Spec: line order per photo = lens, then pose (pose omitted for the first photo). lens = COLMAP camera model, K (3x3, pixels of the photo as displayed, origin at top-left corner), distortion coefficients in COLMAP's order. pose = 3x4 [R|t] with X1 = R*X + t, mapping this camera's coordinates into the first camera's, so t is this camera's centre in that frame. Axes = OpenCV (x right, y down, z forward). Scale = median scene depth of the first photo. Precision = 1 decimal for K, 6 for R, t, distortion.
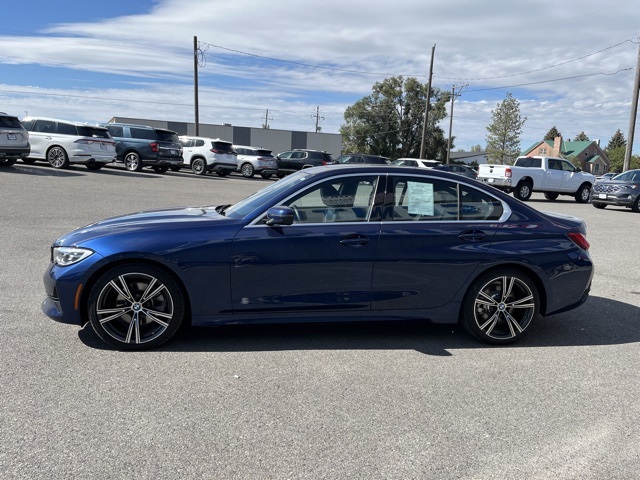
lens RADIAL K [[485.9, 0, 325.0], [0, 485.9, 233.5], [0, 0, 1]] dist [0.066138, -0.093328]
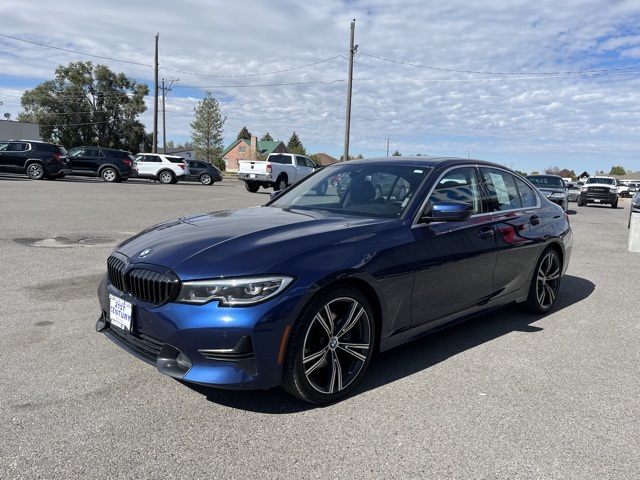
lens RADIAL K [[485.9, 0, 323.5], [0, 485.9, 241.8], [0, 0, 1]] dist [0.066138, -0.093328]
pose [[0.814433, -0.092458, 0.572844, -0.210488], [0.079073, 0.995699, 0.048286, -0.011253], [-0.574844, 0.005971, 0.818241, 0.101411]]
